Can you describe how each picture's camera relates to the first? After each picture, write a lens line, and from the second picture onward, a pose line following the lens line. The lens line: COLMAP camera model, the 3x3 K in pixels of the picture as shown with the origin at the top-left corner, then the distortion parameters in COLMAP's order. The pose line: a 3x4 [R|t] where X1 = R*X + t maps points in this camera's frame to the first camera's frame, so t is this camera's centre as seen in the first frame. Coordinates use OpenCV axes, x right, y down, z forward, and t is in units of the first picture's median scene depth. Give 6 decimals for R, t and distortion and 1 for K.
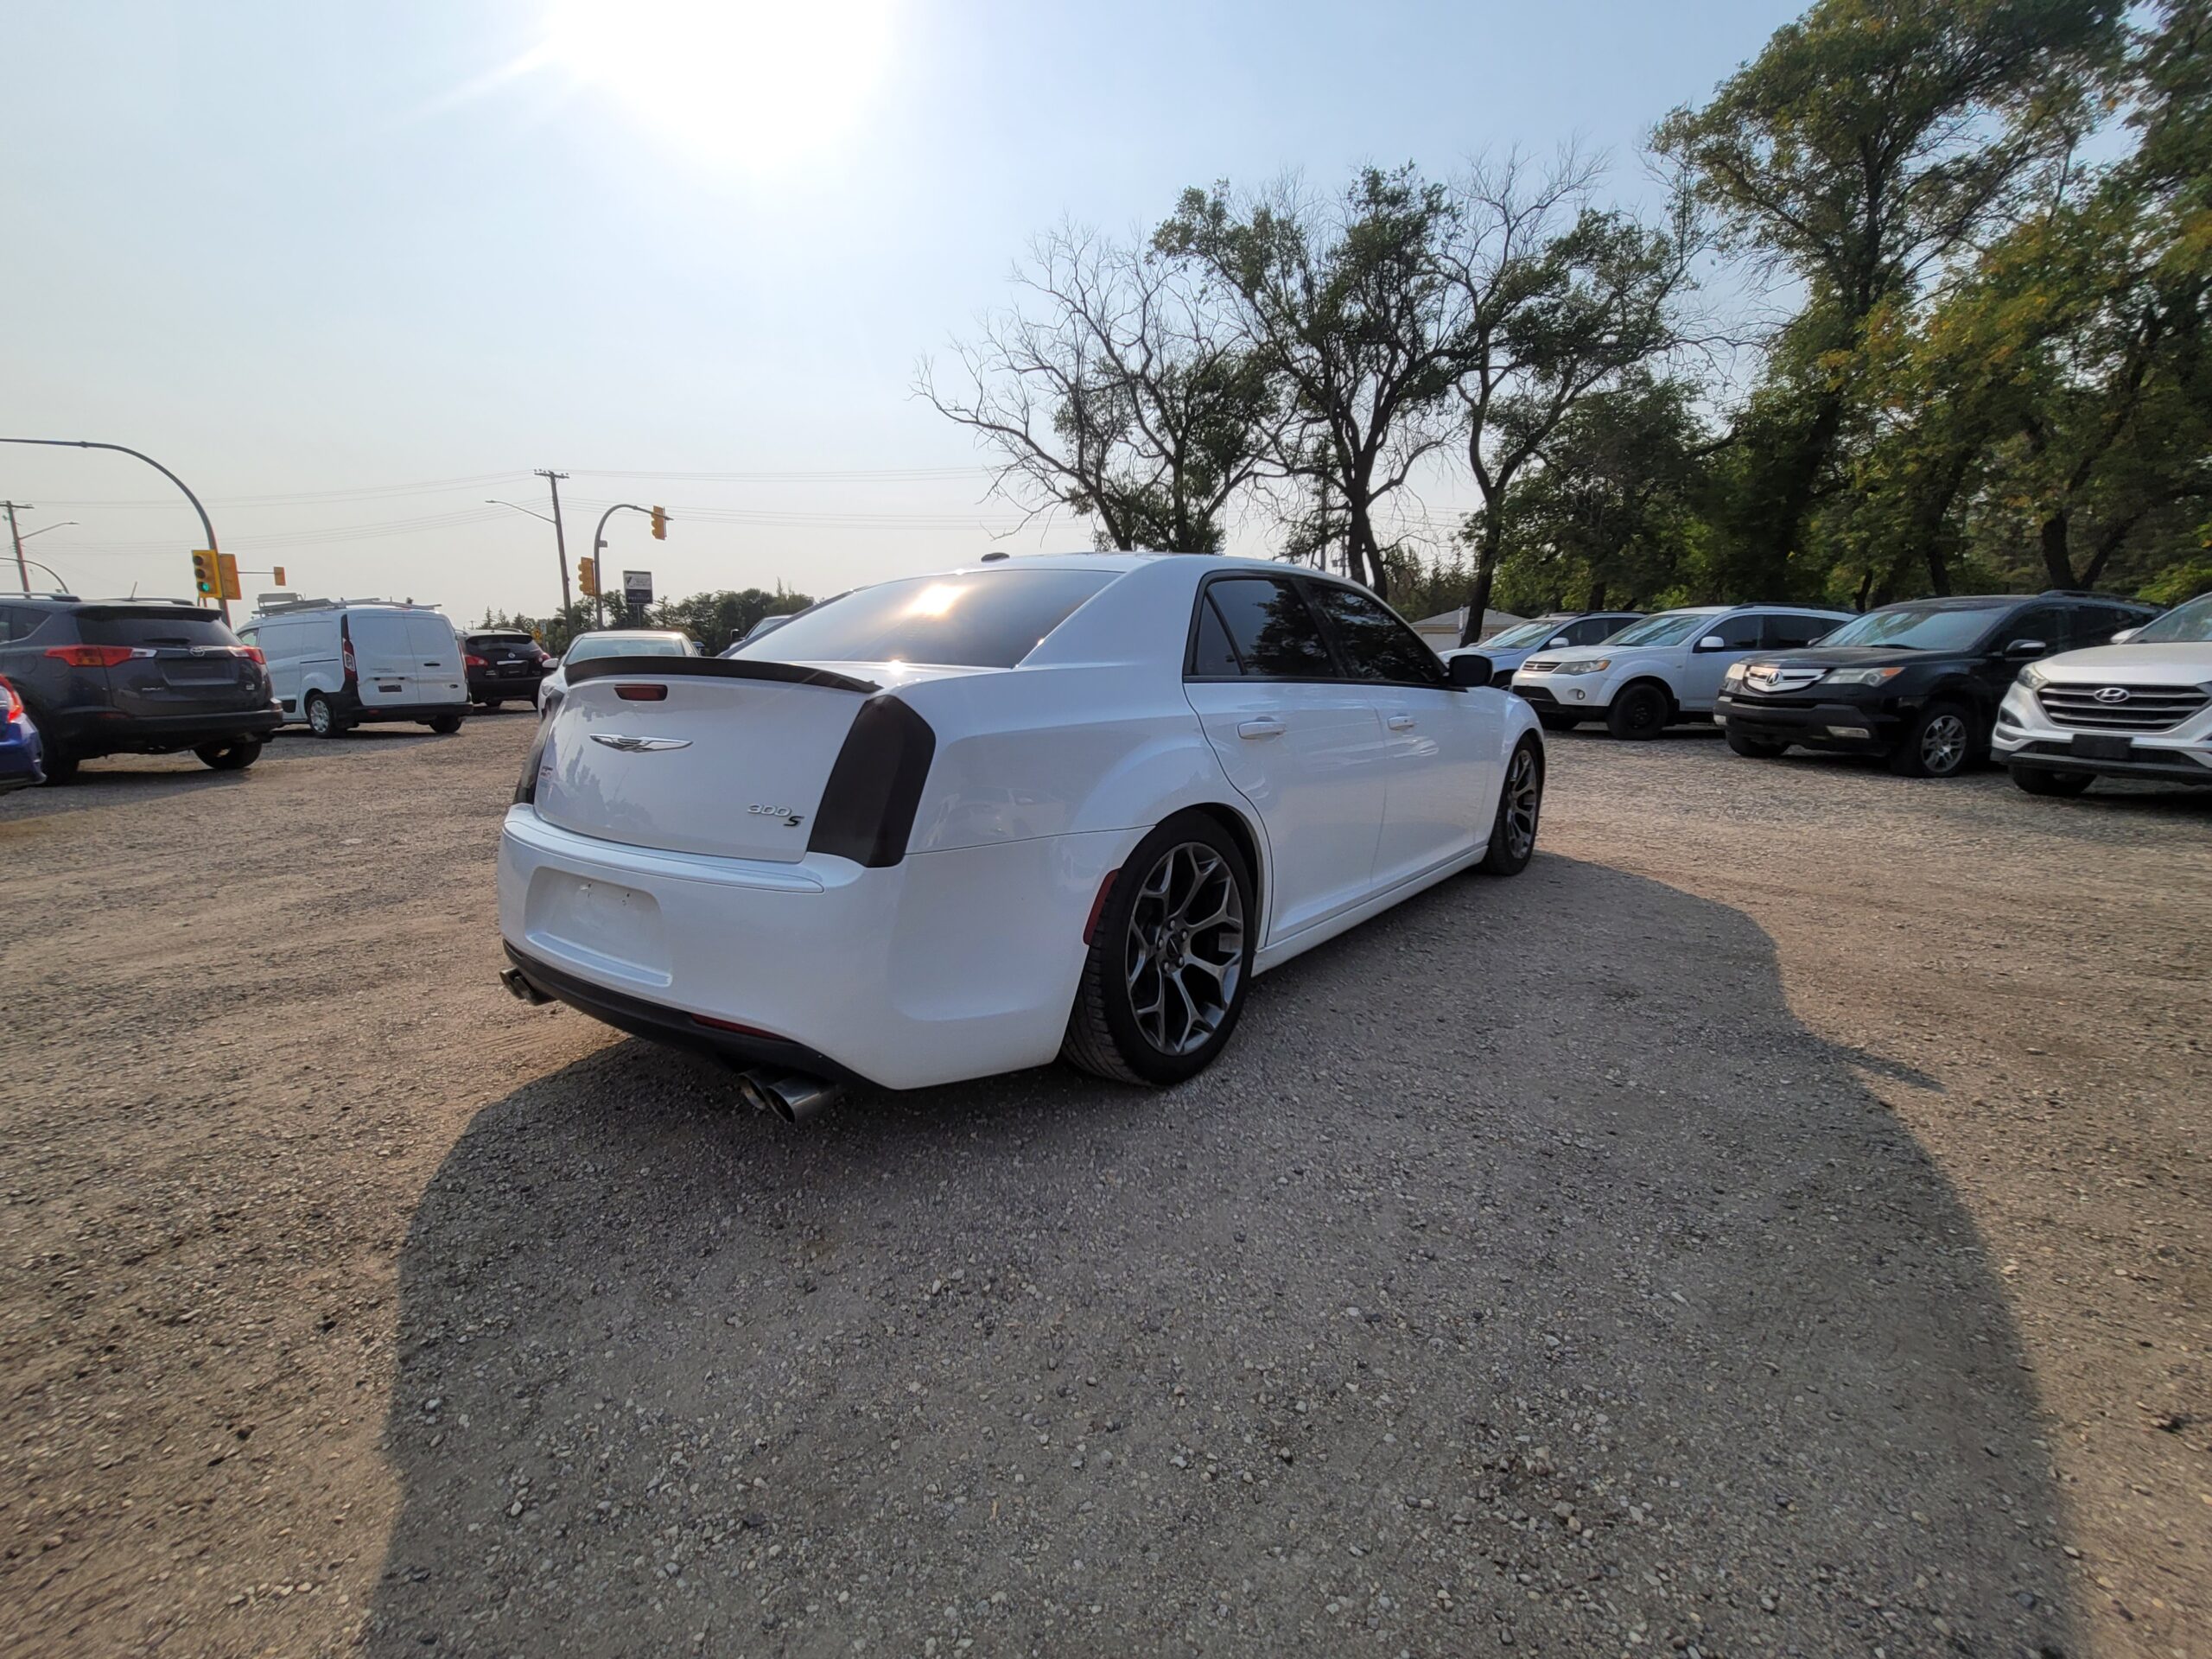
lens RADIAL K [[964.4, 0, 1106.0], [0, 964.4, 829.5], [0, 0, 1]] dist [0.010408, 0.000448]
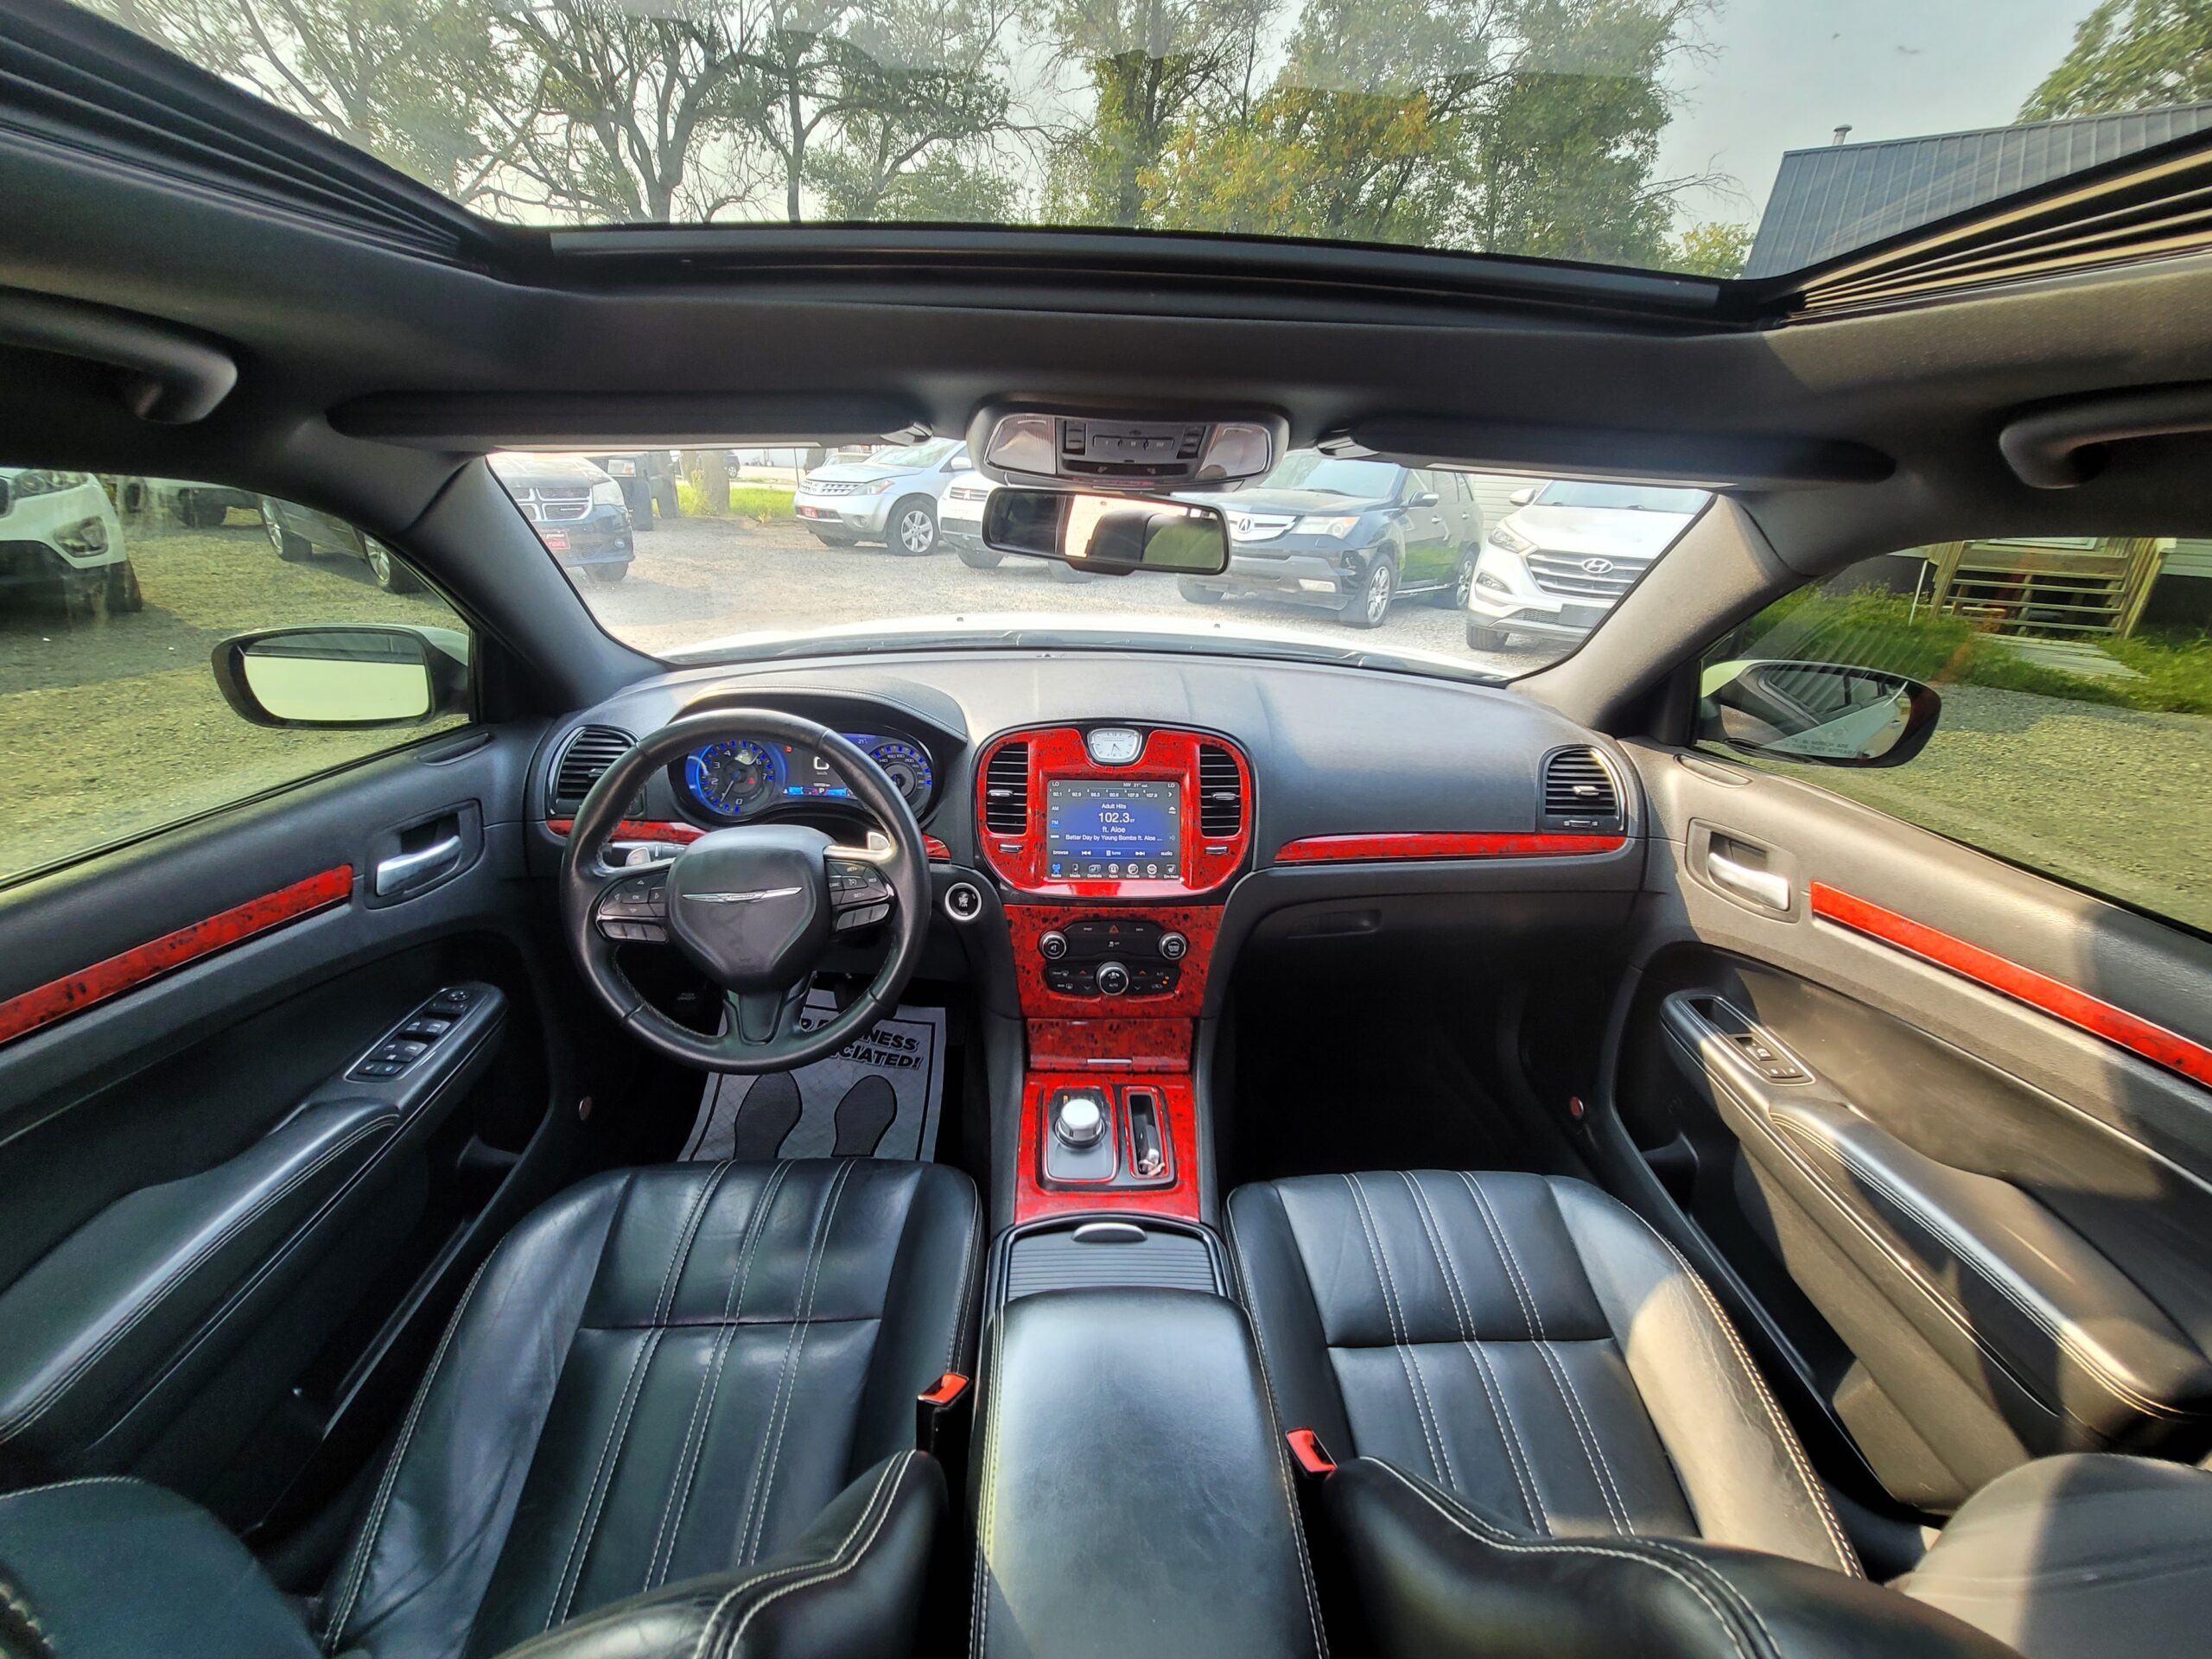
lens RADIAL K [[873.1, 0, 1116.2], [0, 873.1, 829.2], [0, 0, 1]] dist [0.001439, 0.000560]
pose [[0.767801, -0.216697, 0.602930, 0.014141], [0.074462, 0.964870, 0.251957, -0.071013], [-0.636347, -0.148557, 0.756963, 0.298378]]
